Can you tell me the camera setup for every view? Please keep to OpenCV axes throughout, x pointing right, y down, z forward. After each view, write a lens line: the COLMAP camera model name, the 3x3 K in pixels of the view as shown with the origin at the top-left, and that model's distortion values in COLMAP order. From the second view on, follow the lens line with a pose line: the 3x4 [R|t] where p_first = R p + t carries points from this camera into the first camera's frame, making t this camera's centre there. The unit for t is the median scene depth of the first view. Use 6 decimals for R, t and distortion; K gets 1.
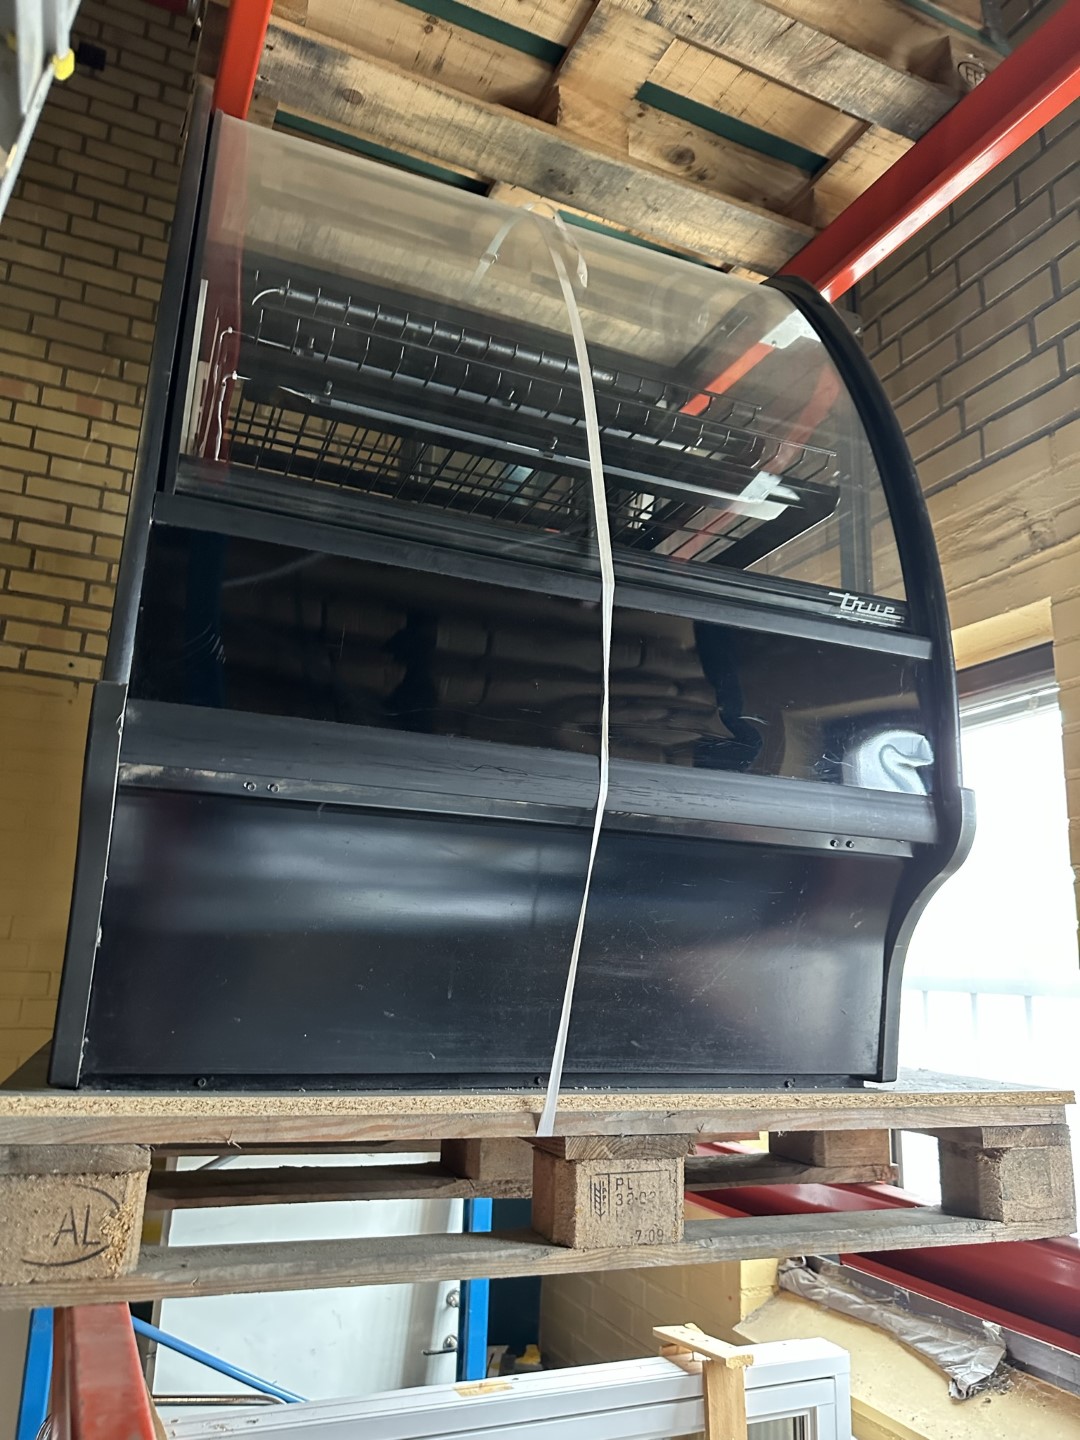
lens RADIAL K [[1045.3, 0, 530.5], [0, 1045.3, 722.9], [0, 0, 1]] dist [-0.001757, -0.008382]
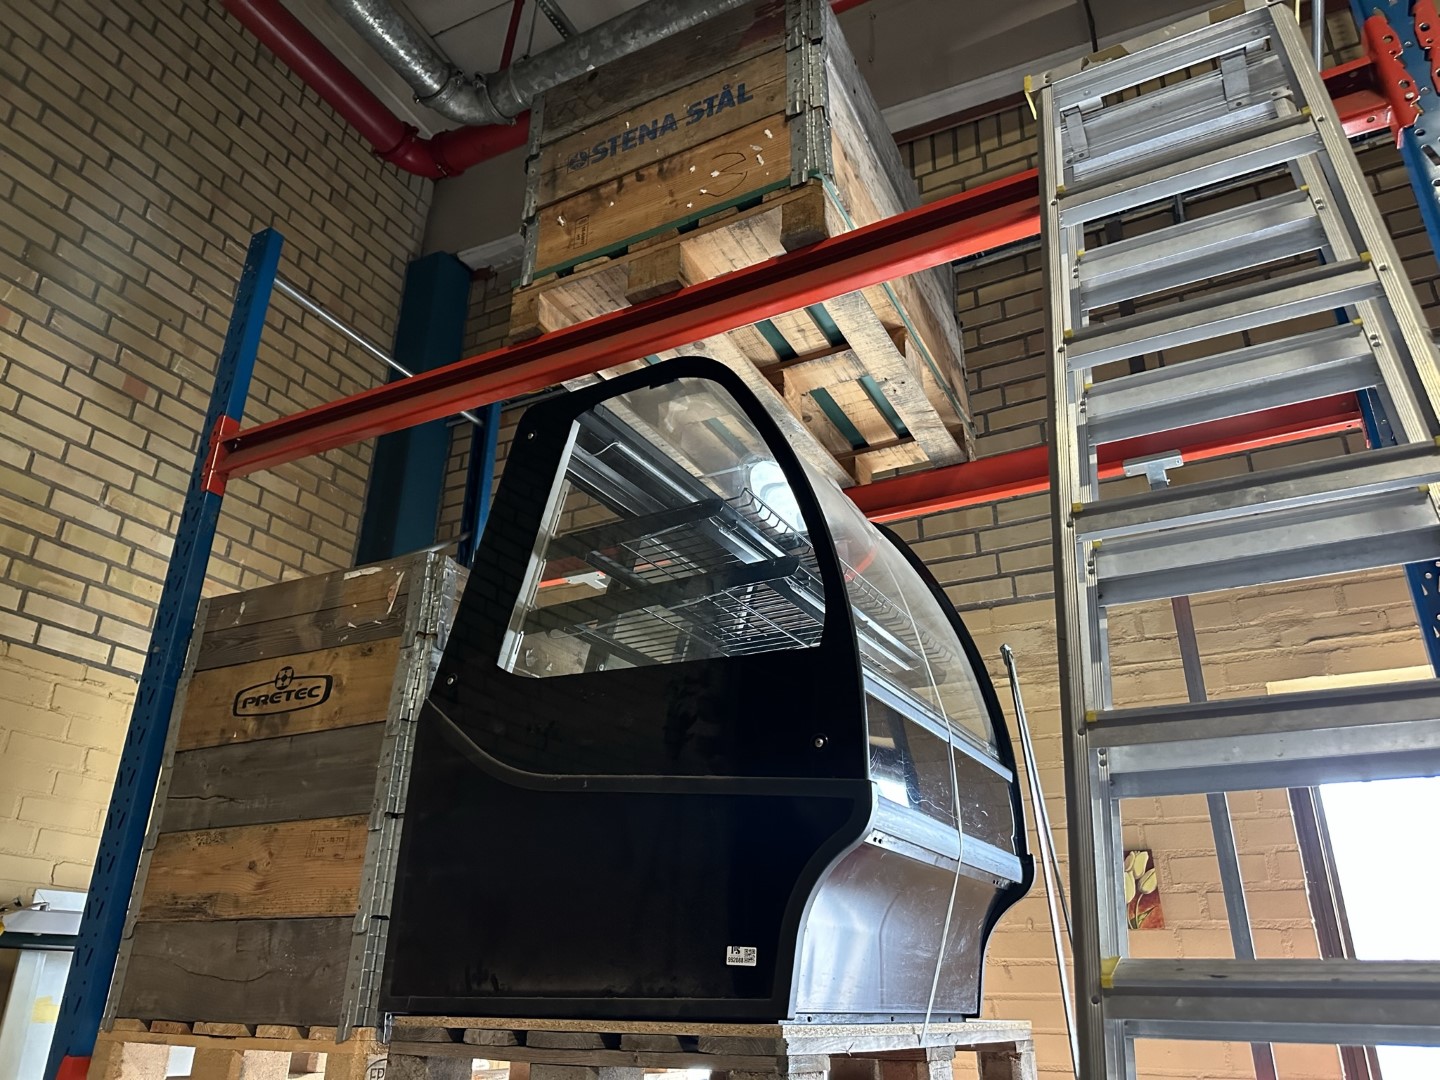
lens RADIAL K [[1045.3, 0, 720.0], [0, 1045.3, 540.0], [0, 0, 1]] dist [-0.001757, -0.008382]
pose [[0.784594, 0.230006, 0.575768, -1.145961], [-0.134612, 0.969686, -0.203932, -0.033856], [-0.605220, 0.082499, 0.791772, -0.222800]]
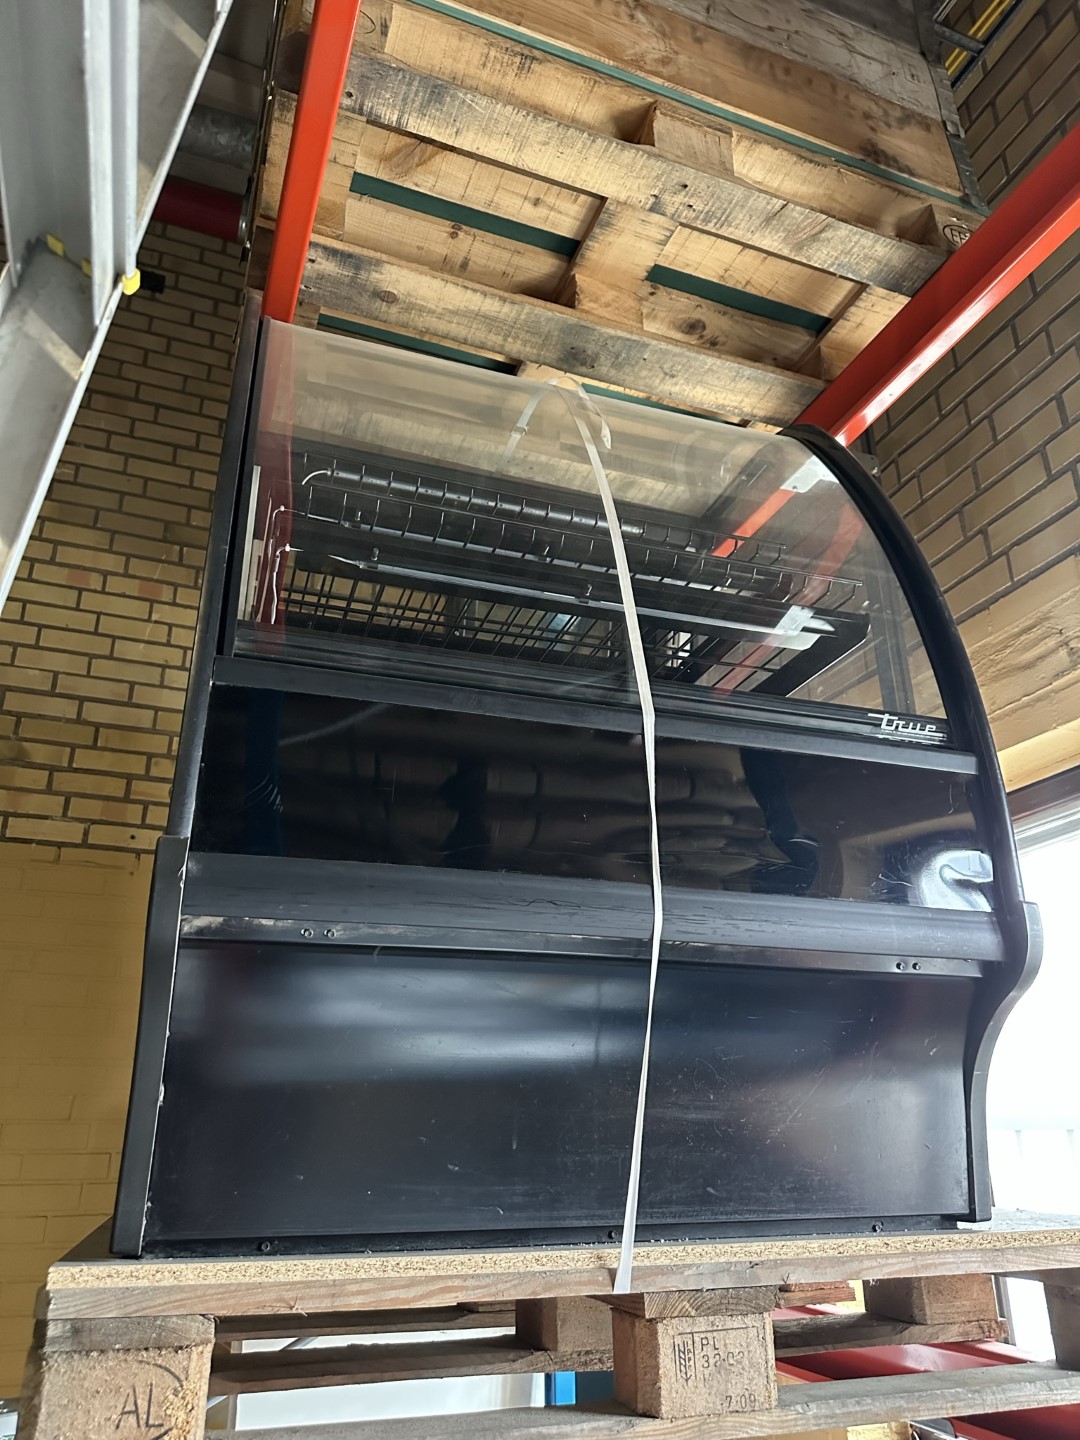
lens RADIAL K [[1040.4, 0, 540.0], [0, 1040.4, 720.0], [0, 0, 1]] dist [0.006403, -0.022065]
pose [[0.997554, -0.059553, -0.036612, 0.003275], [0.053509, 0.987494, -0.148296, 0.011211], [0.044986, 0.145974, 0.988265, -0.011218]]
